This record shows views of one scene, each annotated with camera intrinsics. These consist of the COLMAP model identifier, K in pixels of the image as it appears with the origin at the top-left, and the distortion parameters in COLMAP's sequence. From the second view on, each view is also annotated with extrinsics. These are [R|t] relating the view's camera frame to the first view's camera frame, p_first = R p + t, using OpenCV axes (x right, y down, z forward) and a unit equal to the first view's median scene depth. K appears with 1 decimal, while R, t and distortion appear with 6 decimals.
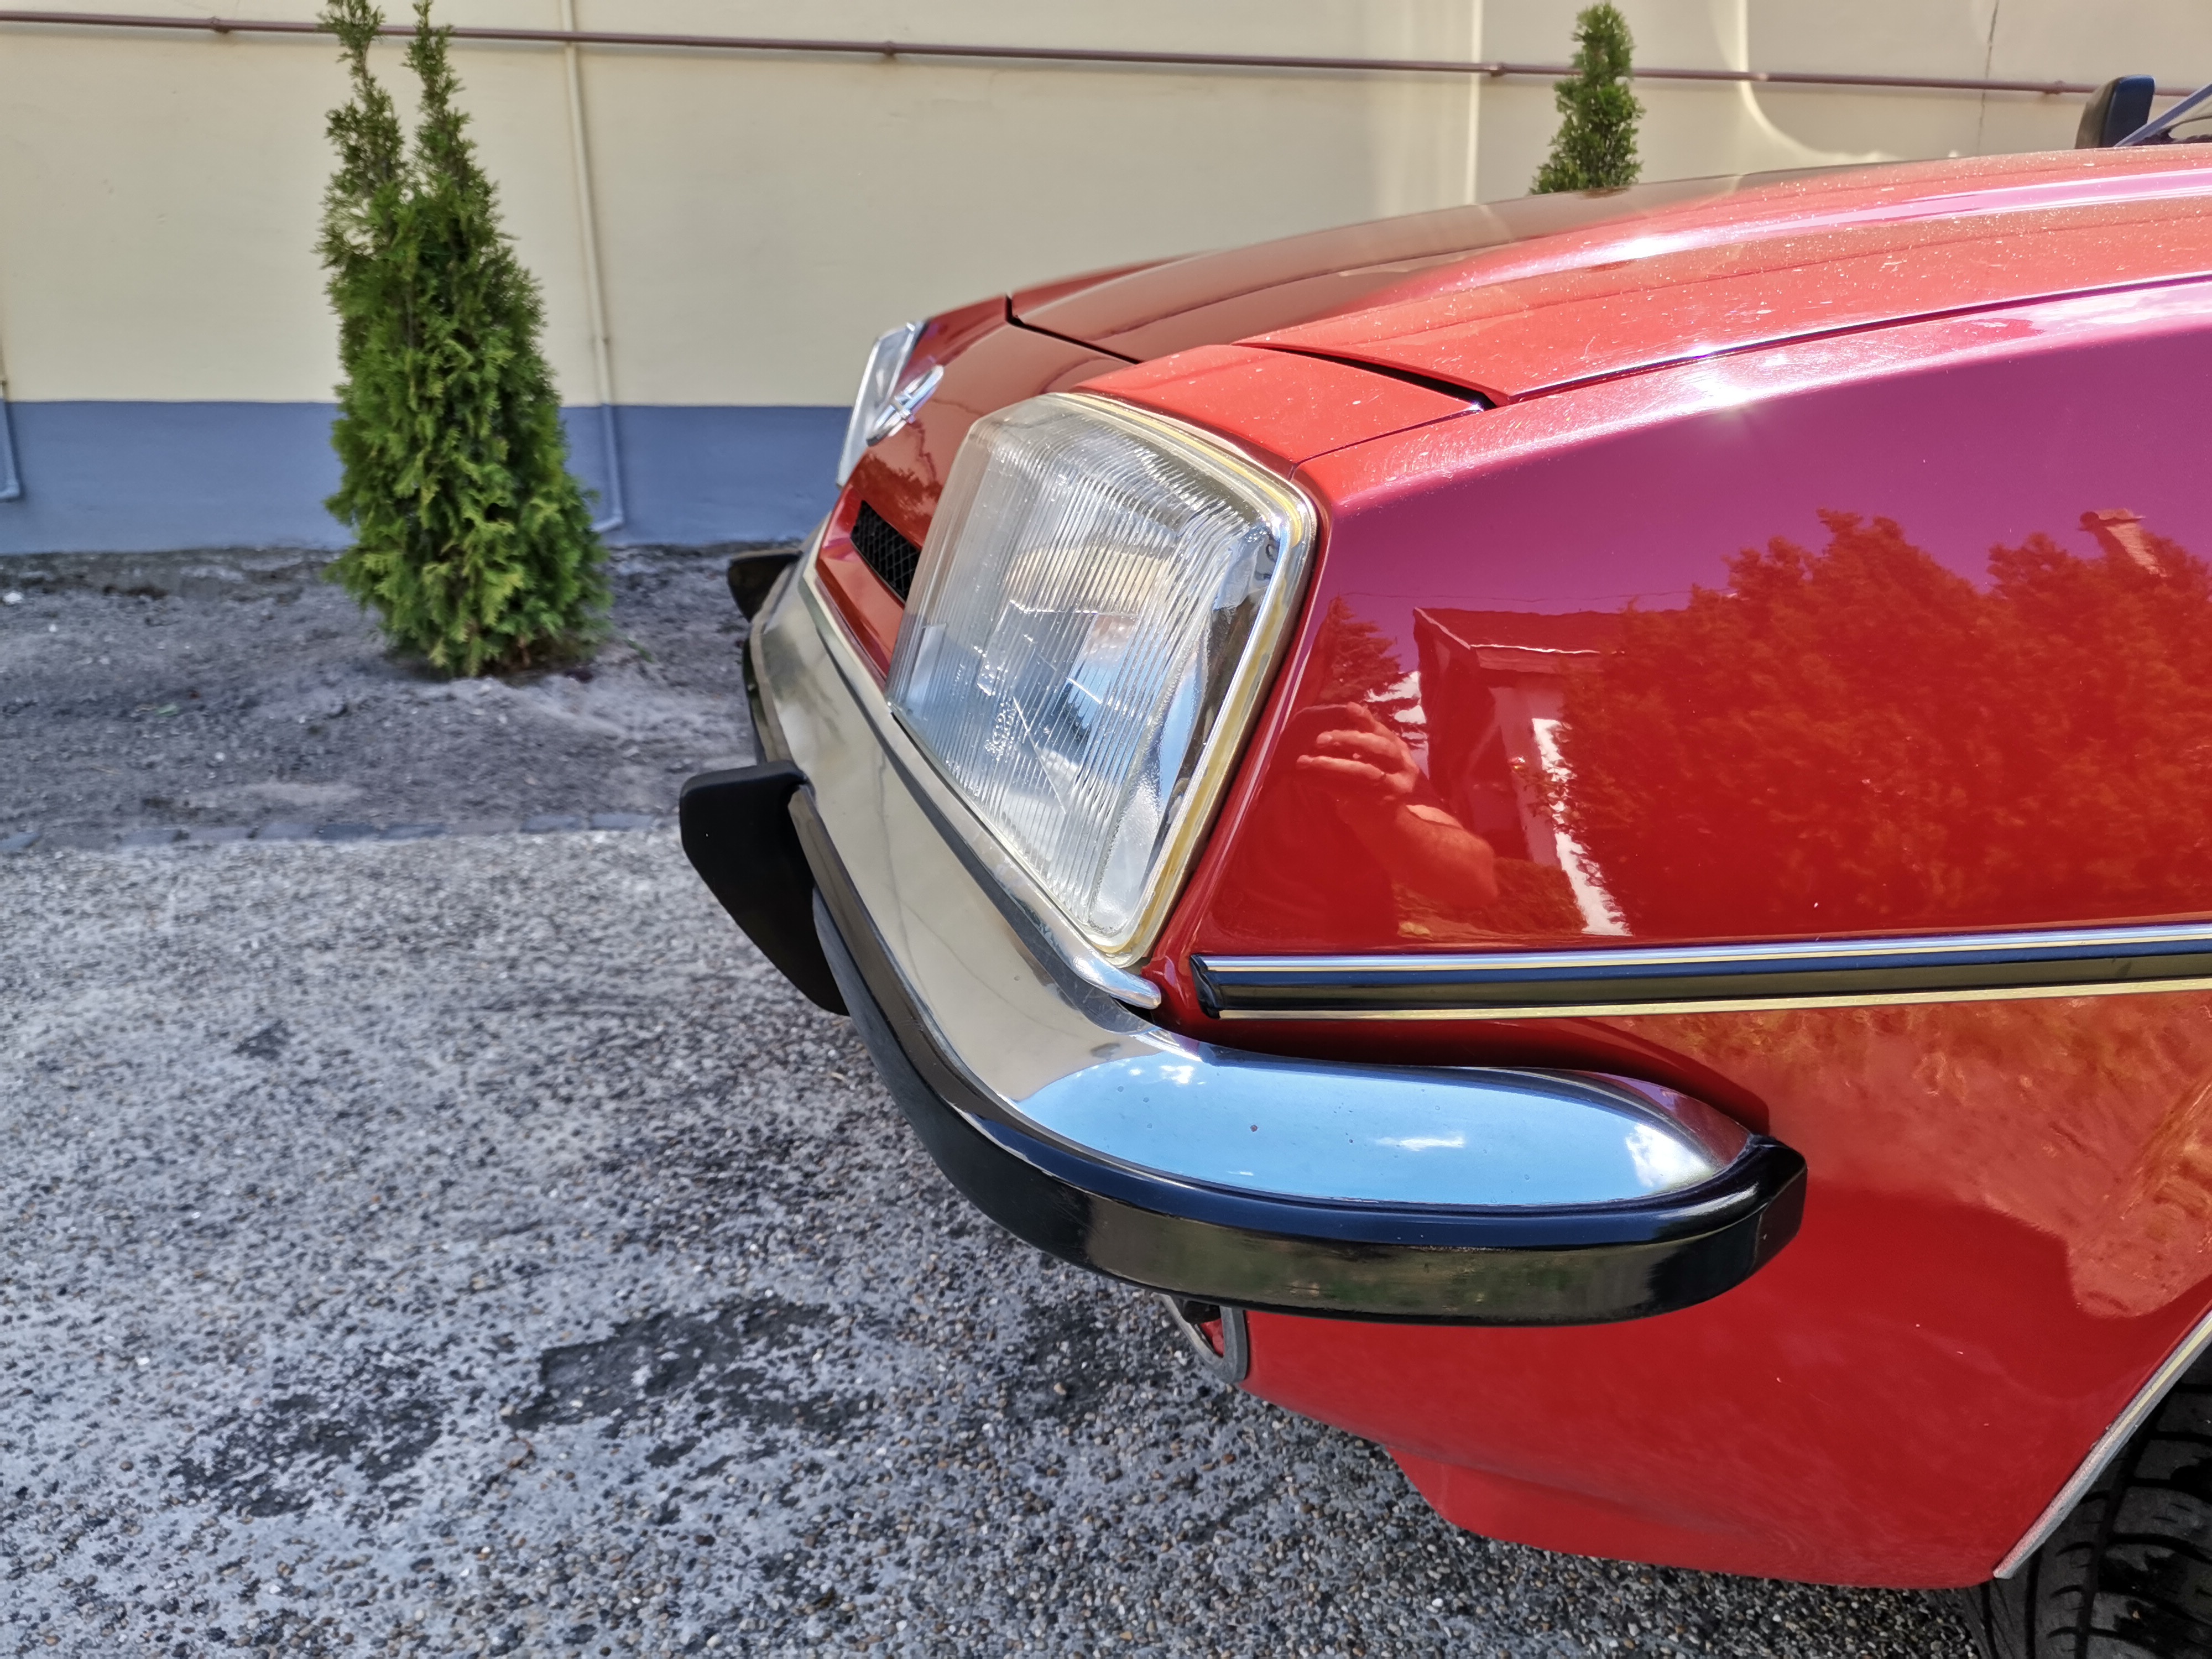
lens RADIAL K [[1655.3, 0, 1106.0], [0, 1655.3, 829.5], [0, 0, 1]] dist [0.101257, -0.142315]
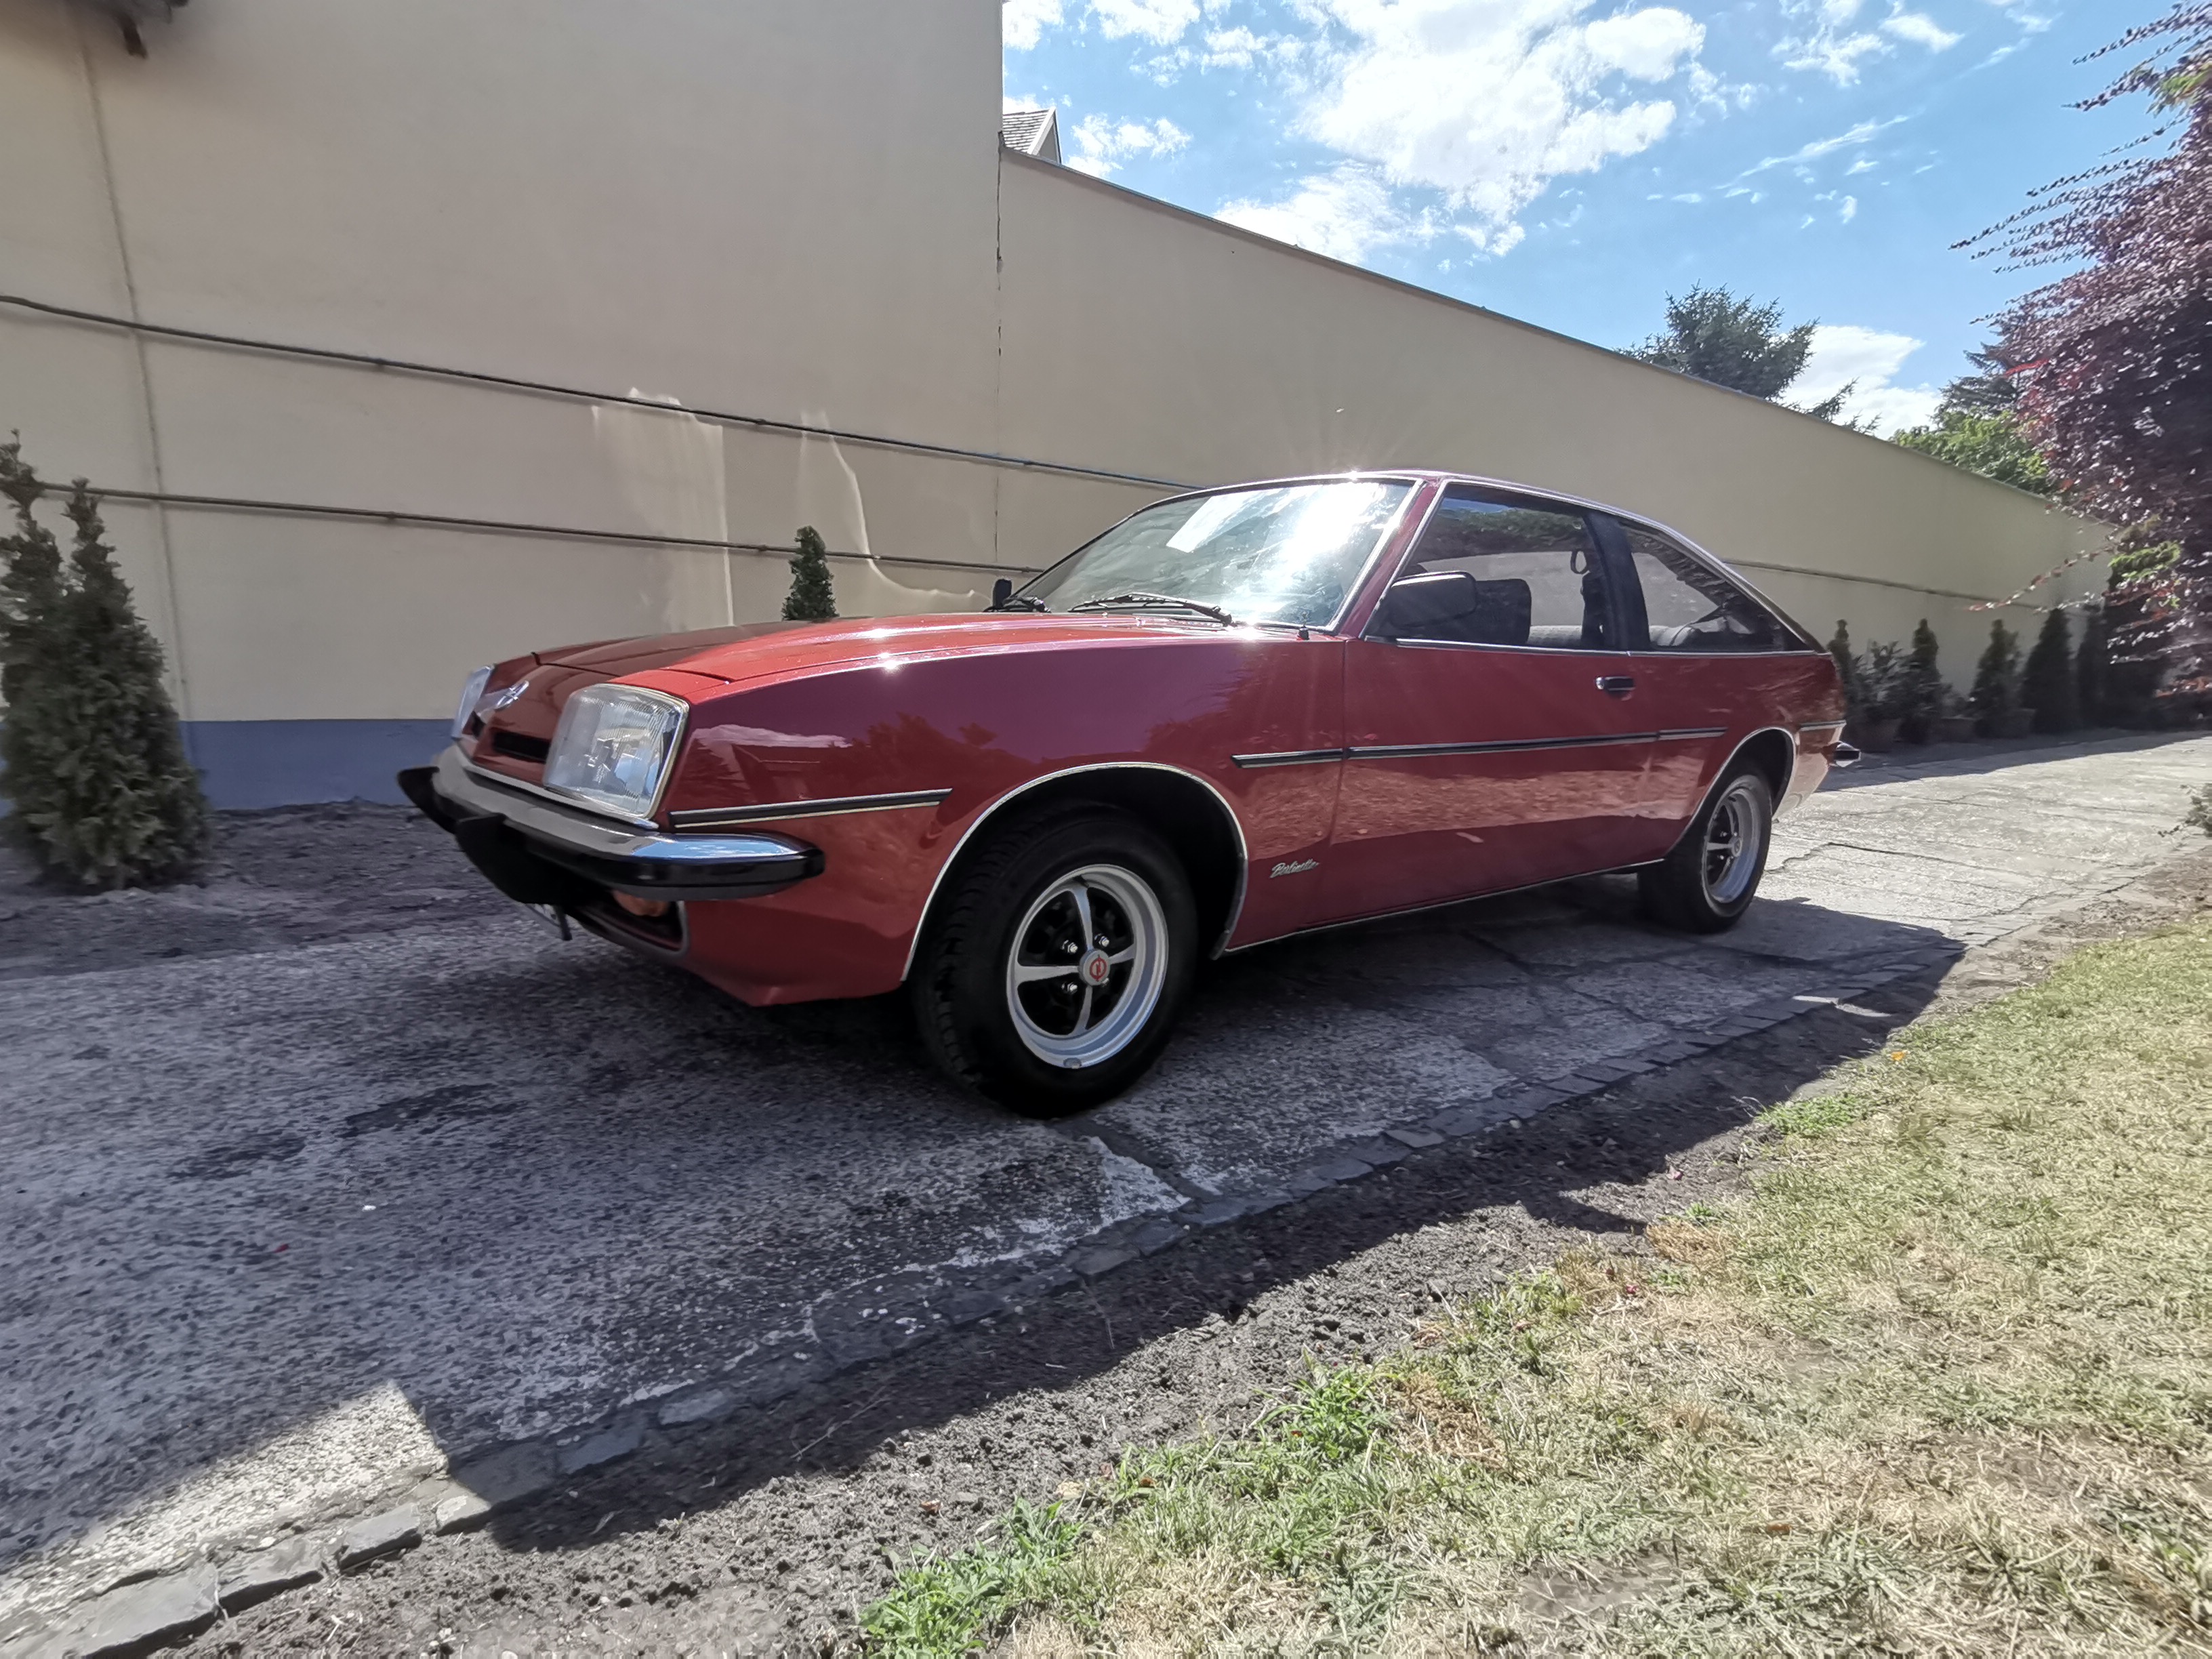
lens RADIAL K [[1096.1, 0, 1087.2], [0, 1096.1, 835.7], [0, 0, 1]] dist [0.044194, -0.025490]
pose [[0.889366, -0.067587, 0.452174, -0.100142], [0.134299, 0.984001, -0.117069, 0.230094], [-0.437027, 0.164844, 0.884214, -0.710926]]
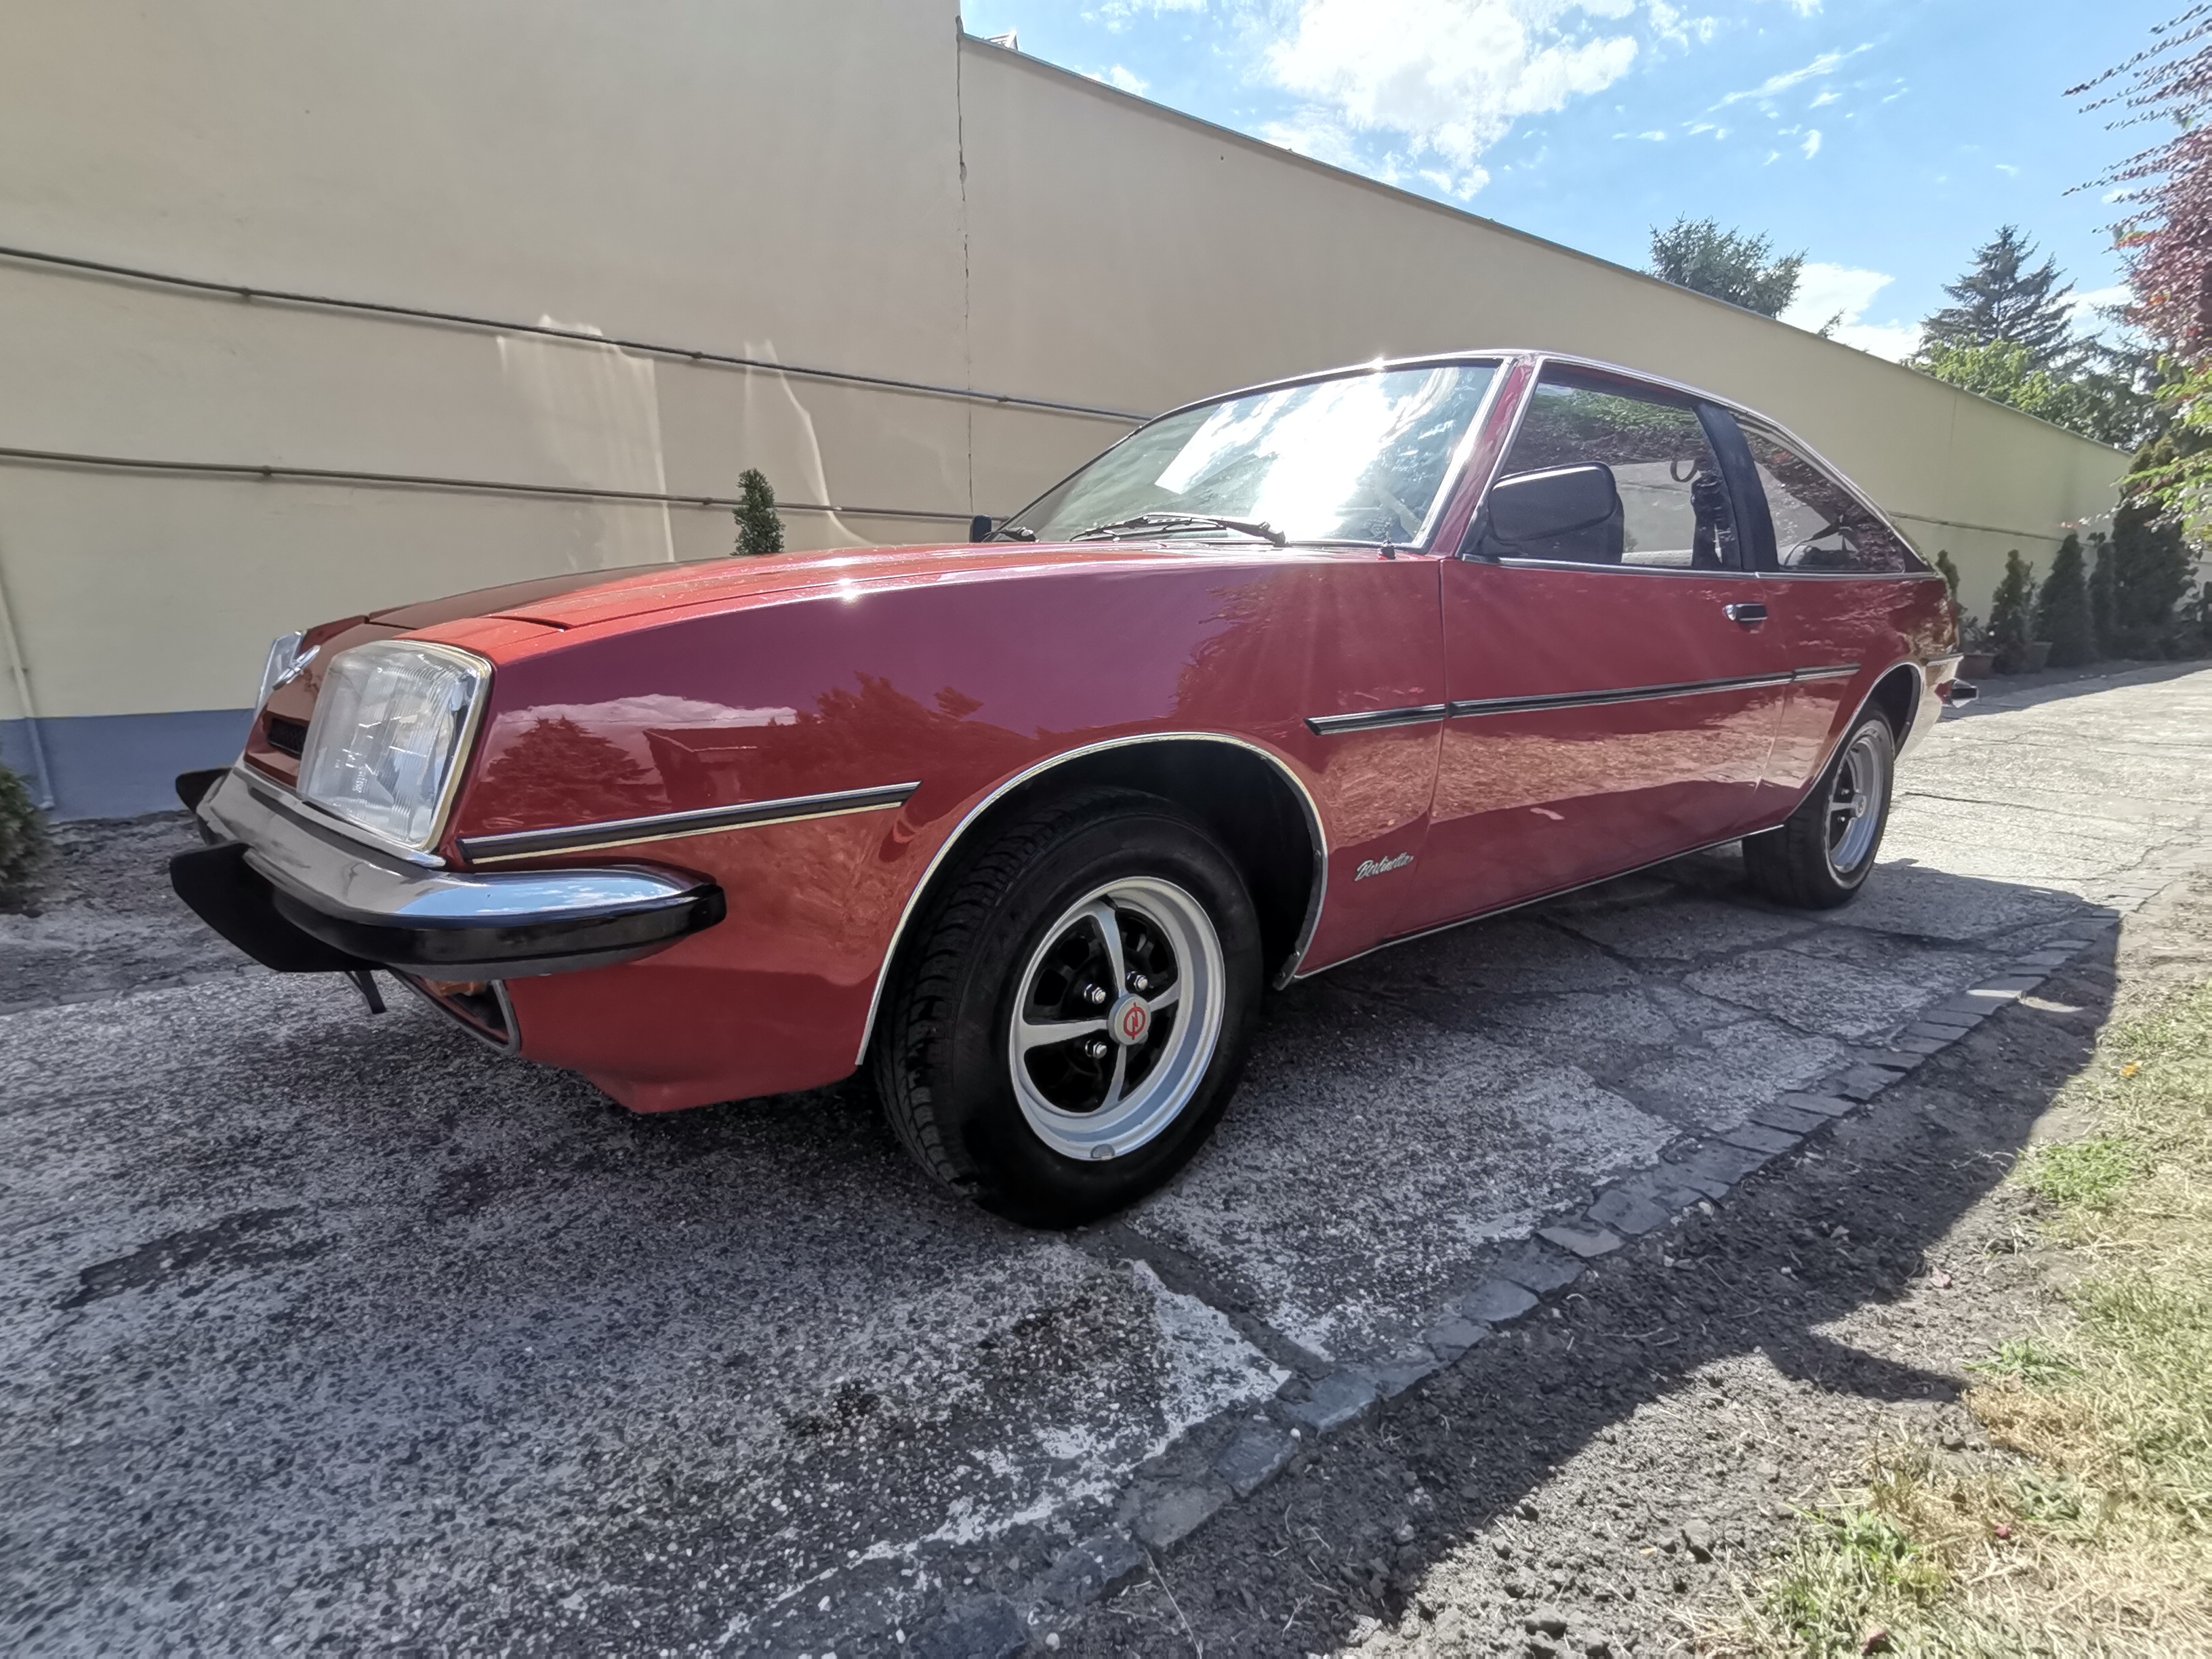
lens RADIAL K [[1088.1, 0, 1091.5], [0, 1088.1, 831.0], [0, 0, 1]] dist [0.081318, -0.068620]
pose [[0.878664, -0.109882, 0.464623, 0.047694], [0.169578, 0.981529, -0.088566, 0.147502], [-0.446310, 0.156610, 0.881068, -0.355638]]
